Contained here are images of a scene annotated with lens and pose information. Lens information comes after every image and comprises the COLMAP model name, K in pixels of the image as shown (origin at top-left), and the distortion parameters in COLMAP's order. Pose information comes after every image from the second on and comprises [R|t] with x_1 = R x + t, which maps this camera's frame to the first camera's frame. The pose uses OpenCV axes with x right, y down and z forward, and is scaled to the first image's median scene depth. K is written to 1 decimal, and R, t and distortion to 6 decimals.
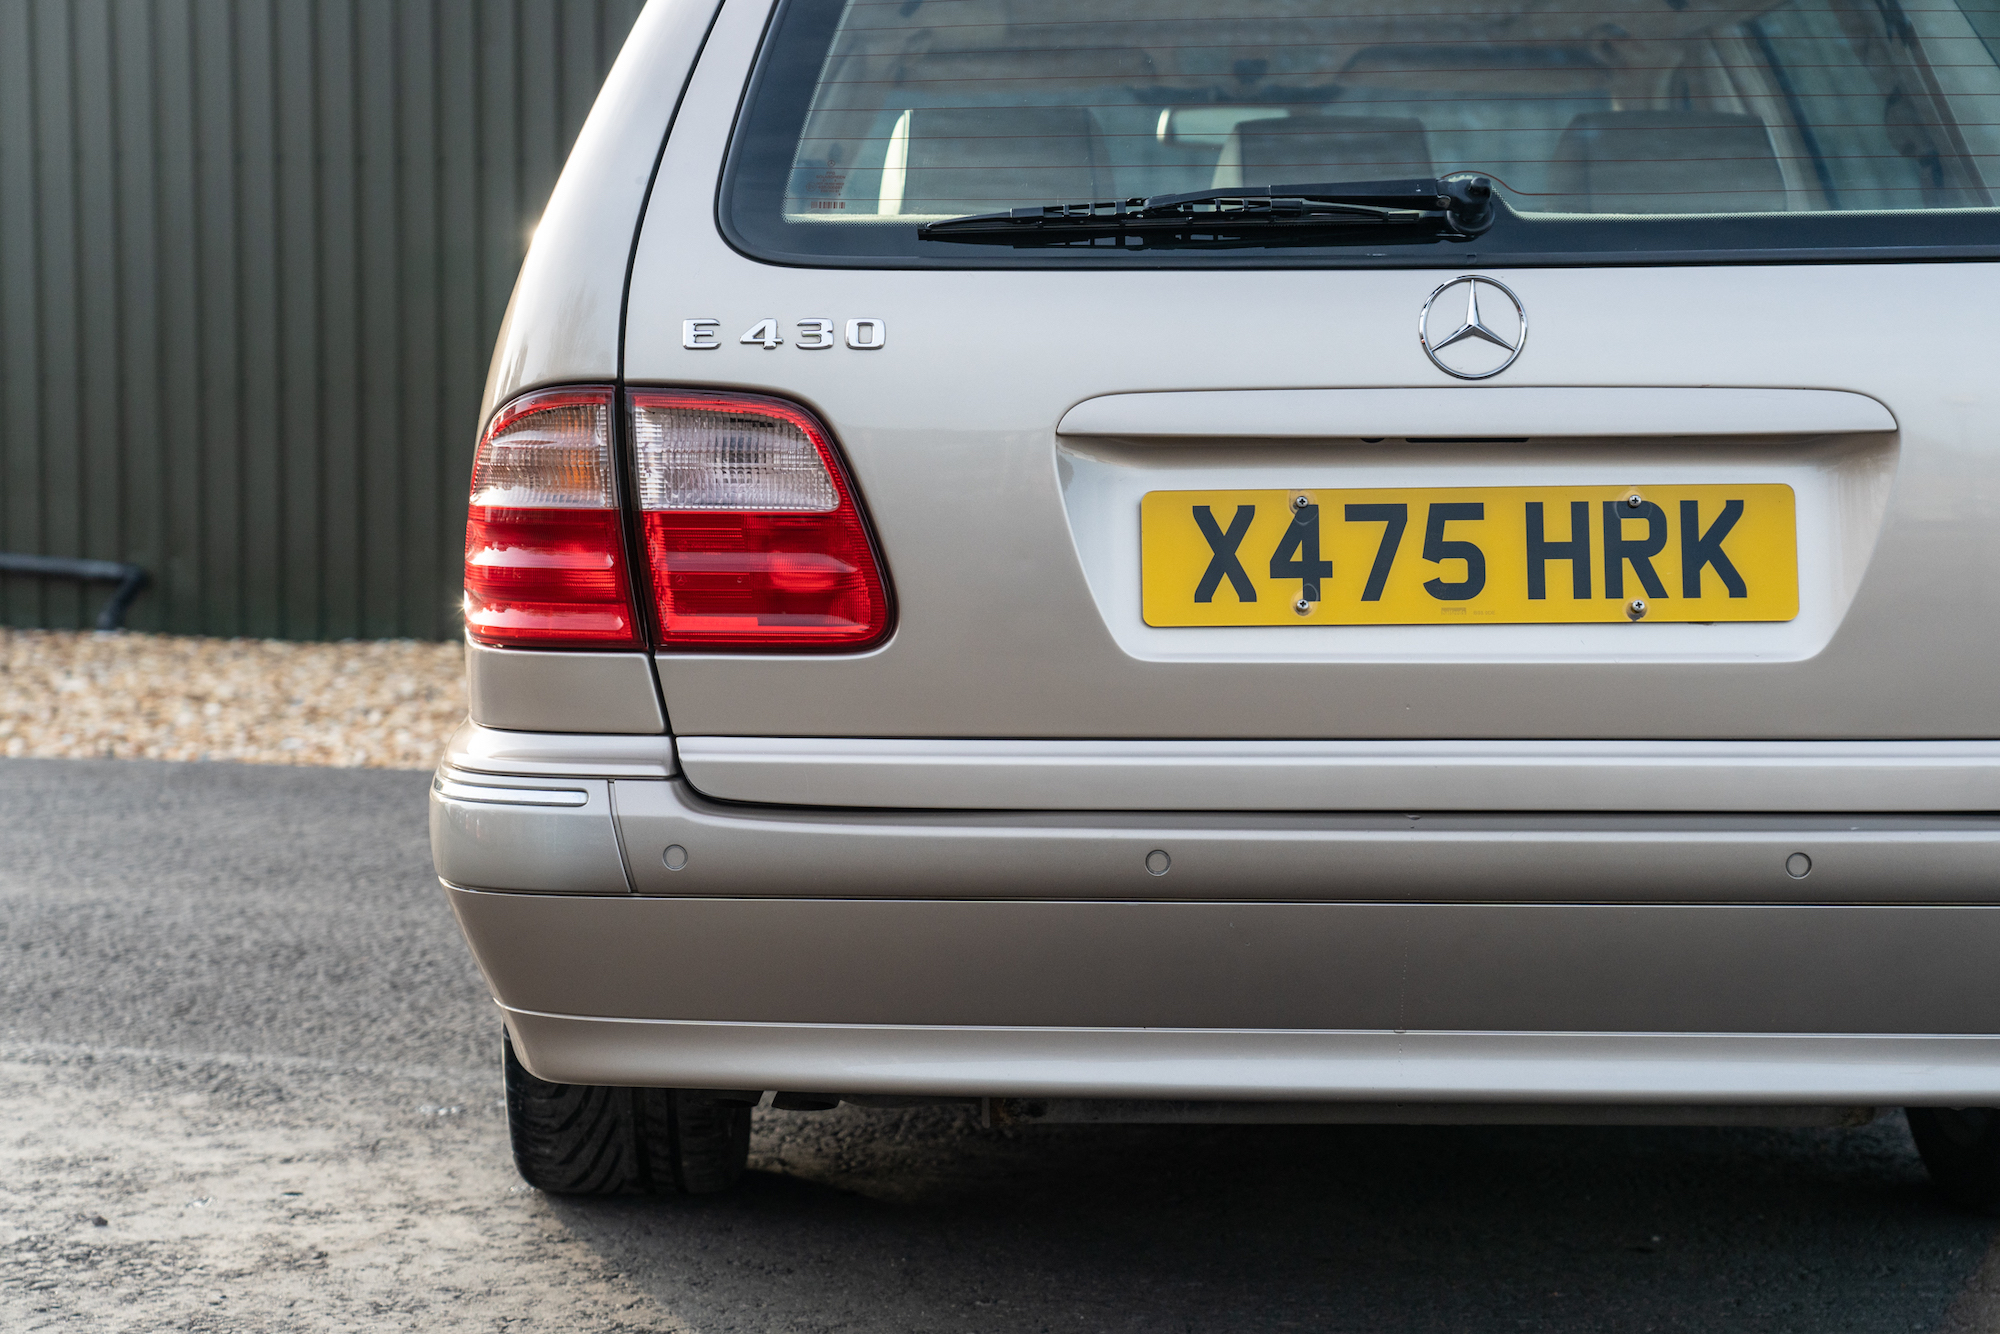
lens RADIAL K [[3905.5, 0, 1000.0], [0, 3905.5, 667.0], [0, 0, 1]] dist [0.286319, 0.207131]
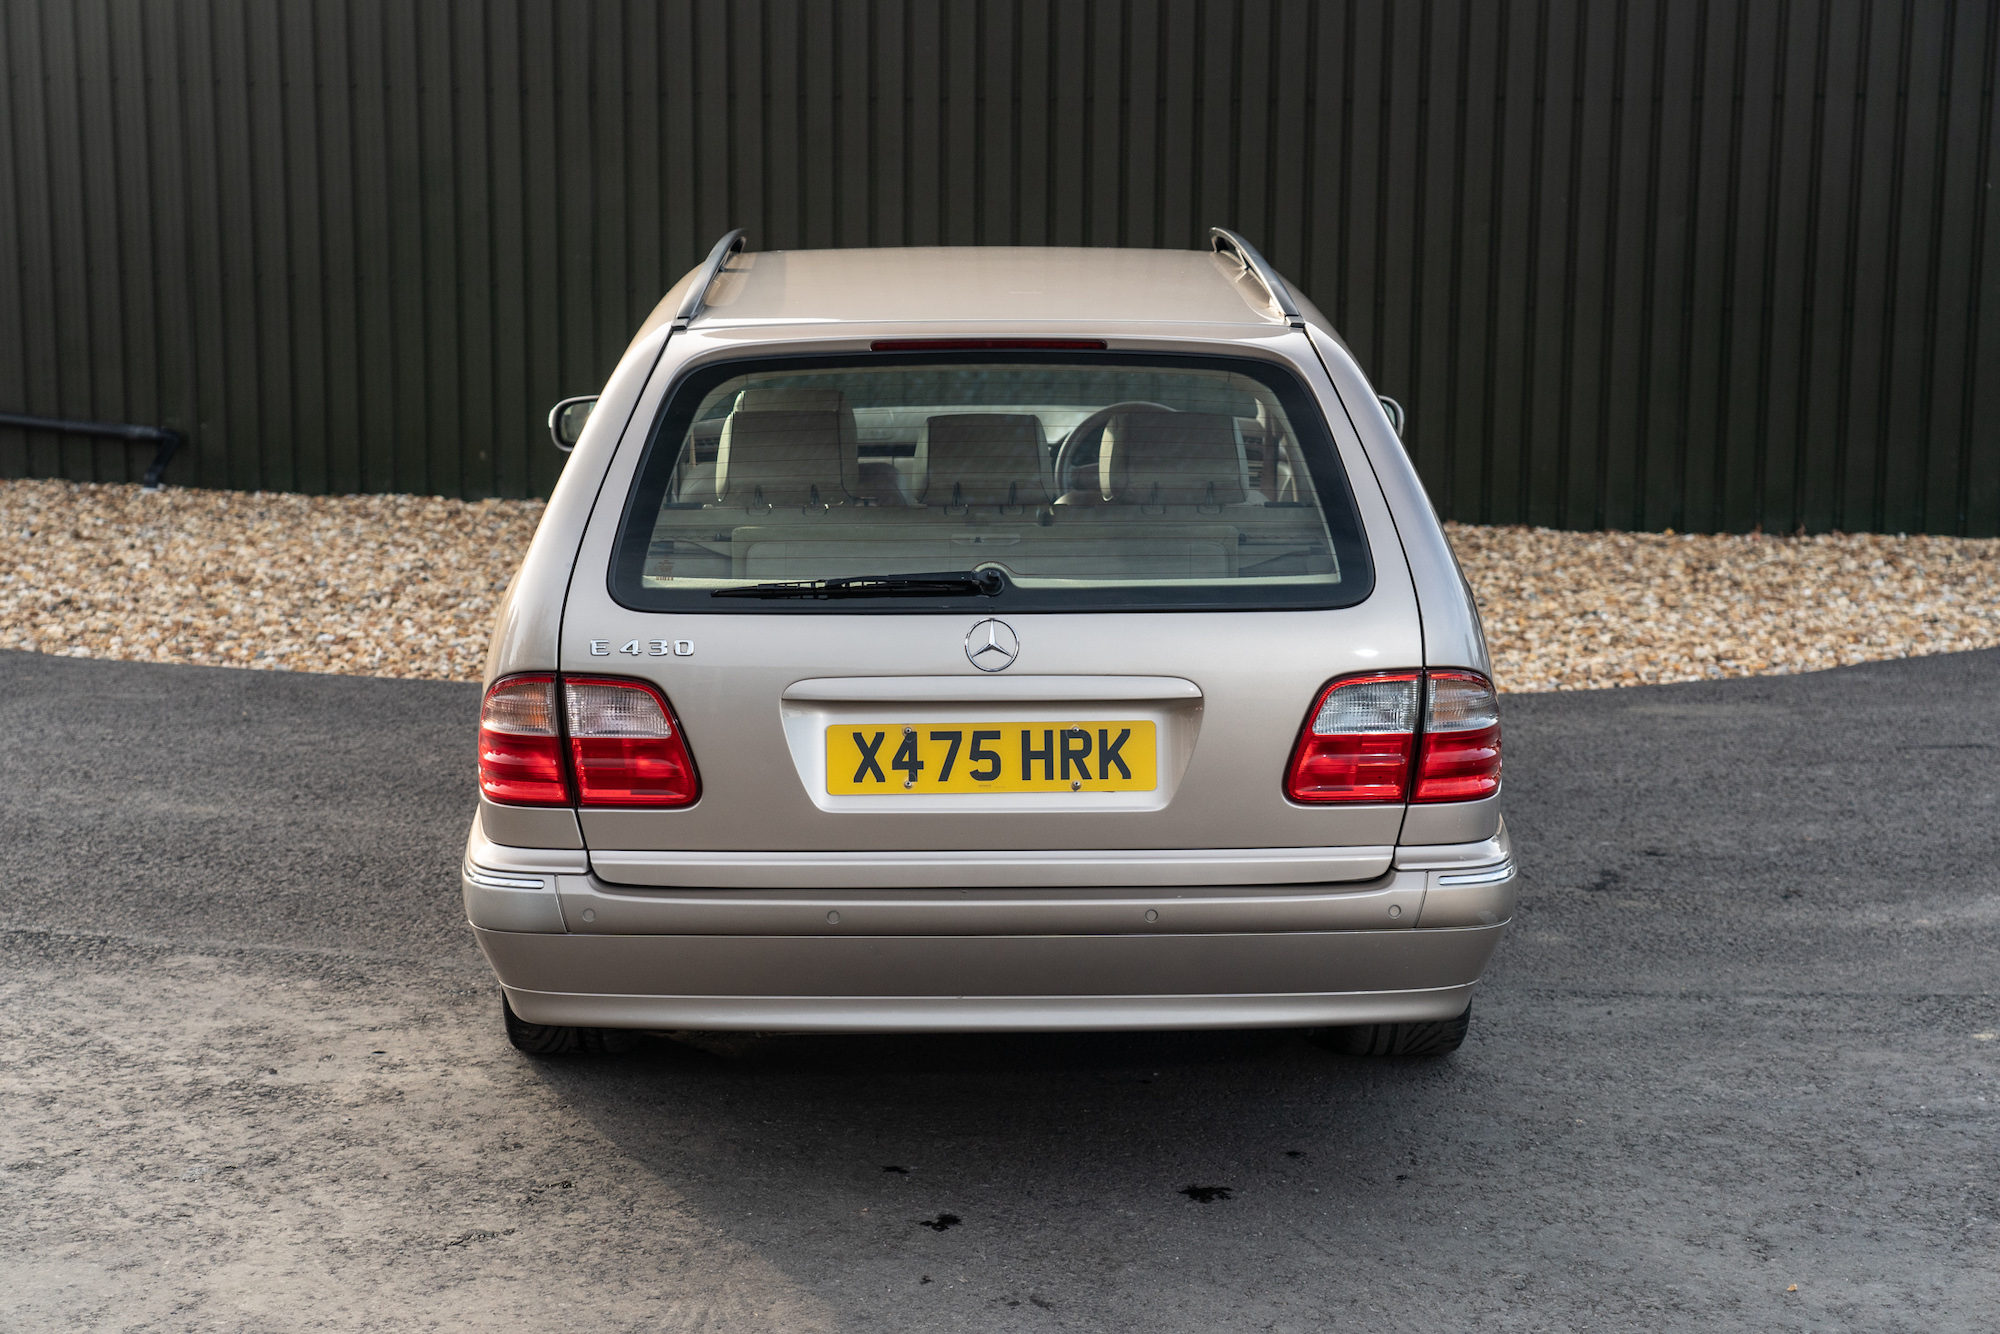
lens RADIAL K [[3840.4, 0, 1000.0], [0, 3840.4, 667.0], [0, 0, 1]] dist [0.281974, 0.071846]
pose [[0.999944, -0.005397, 0.009067, 0.103755], [0.004680, 0.997000, 0.077266, -0.218305], [-0.009457, -0.077220, 0.996969, -0.901021]]
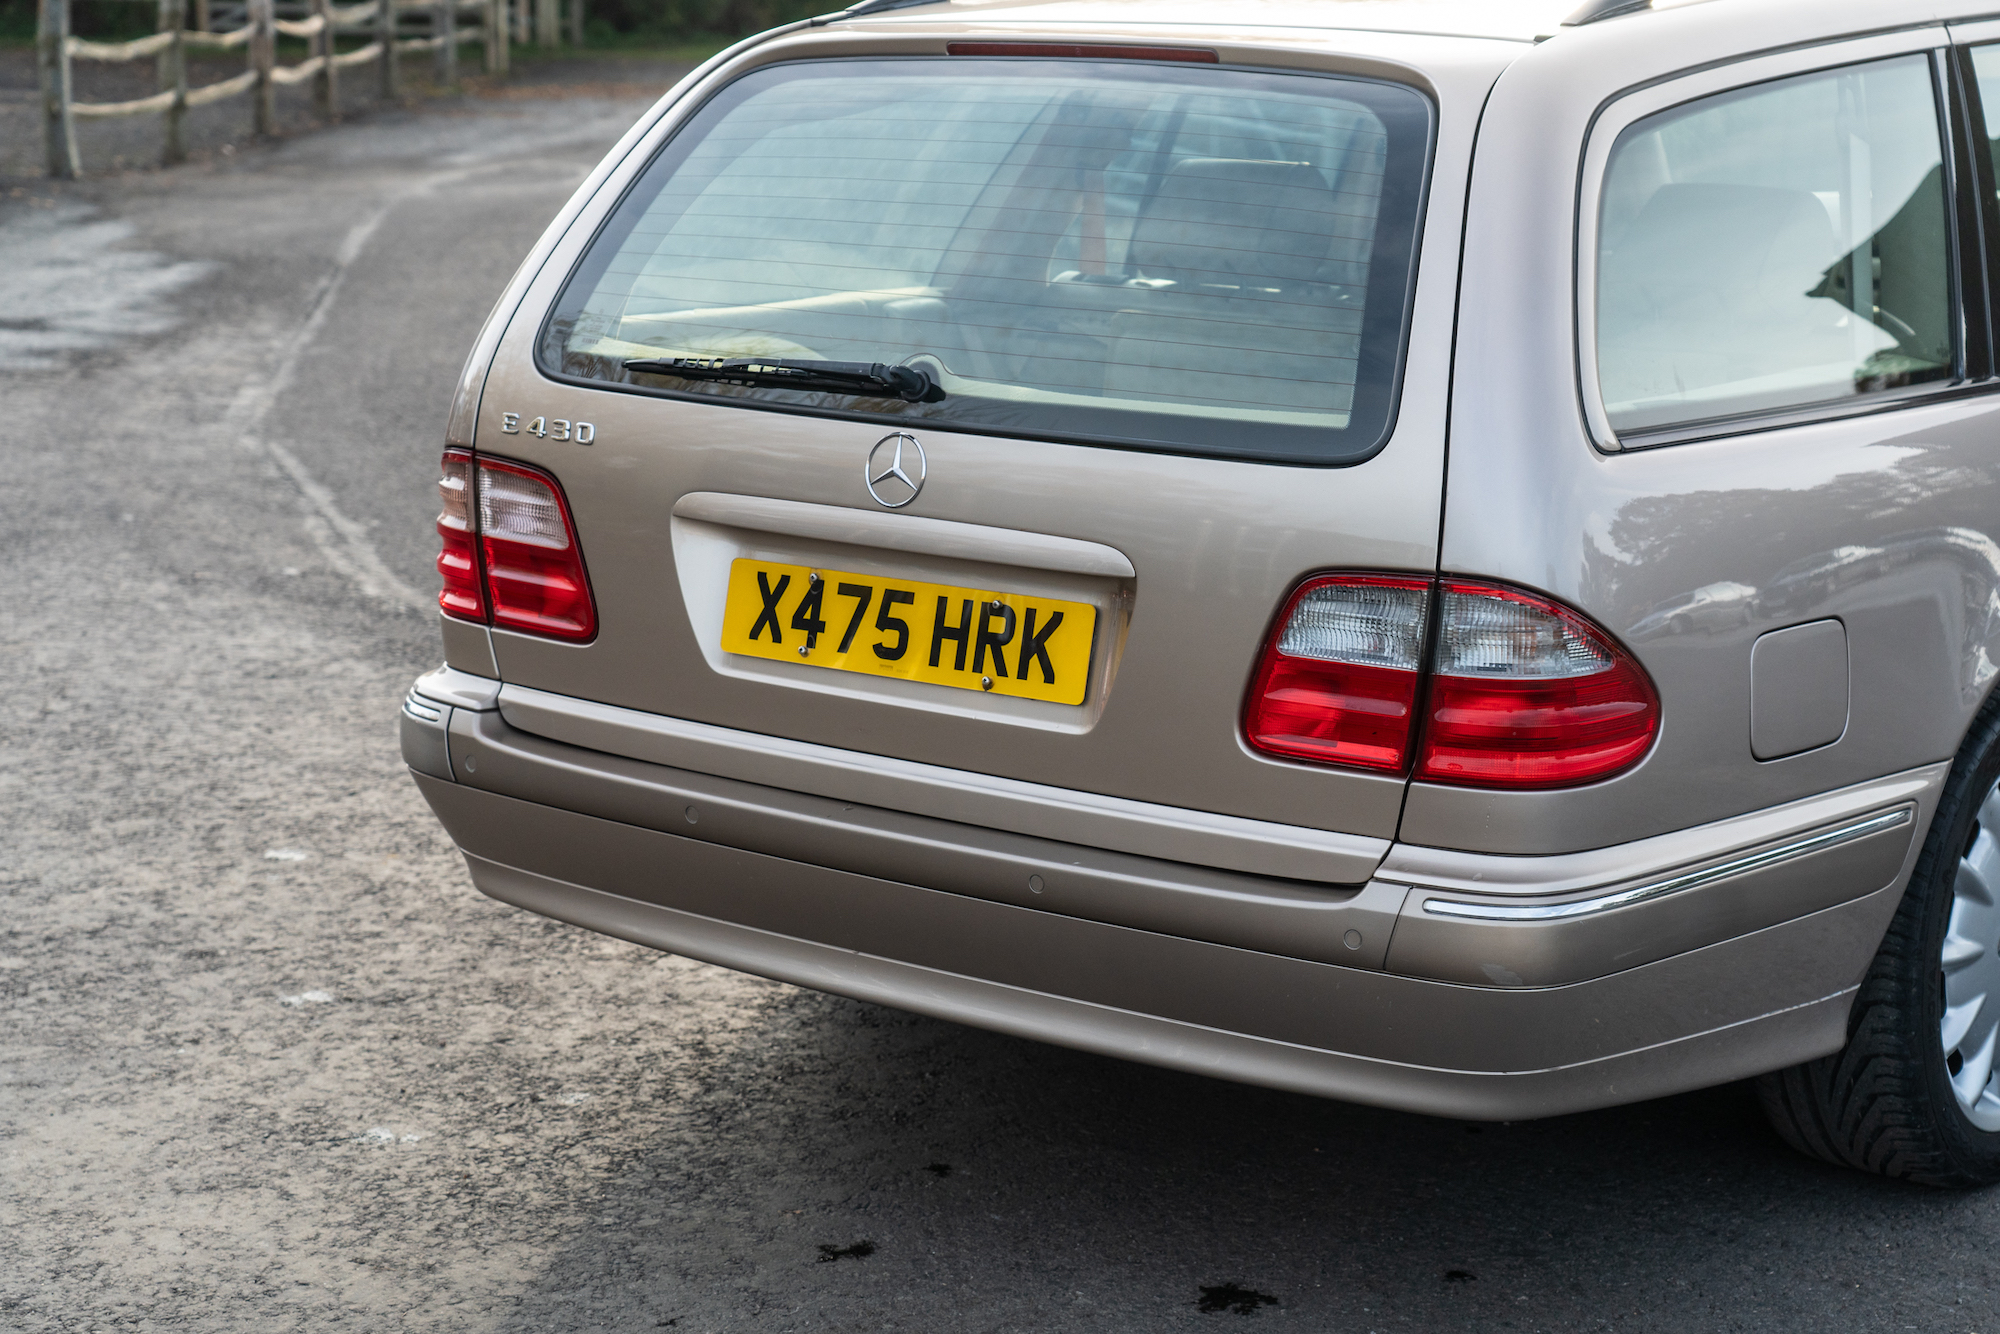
lens RADIAL K [[3679.5, 0, 1000.0], [0, 3679.5, 667.0], [0, 0, 1]] dist [0.186273, -0.024224]
pose [[0.799685, 0.125144, -0.587233, 0.903074], [-0.052601, 0.988879, 0.139107, -0.195769], [0.598111, -0.080352, 0.797375, -0.028544]]
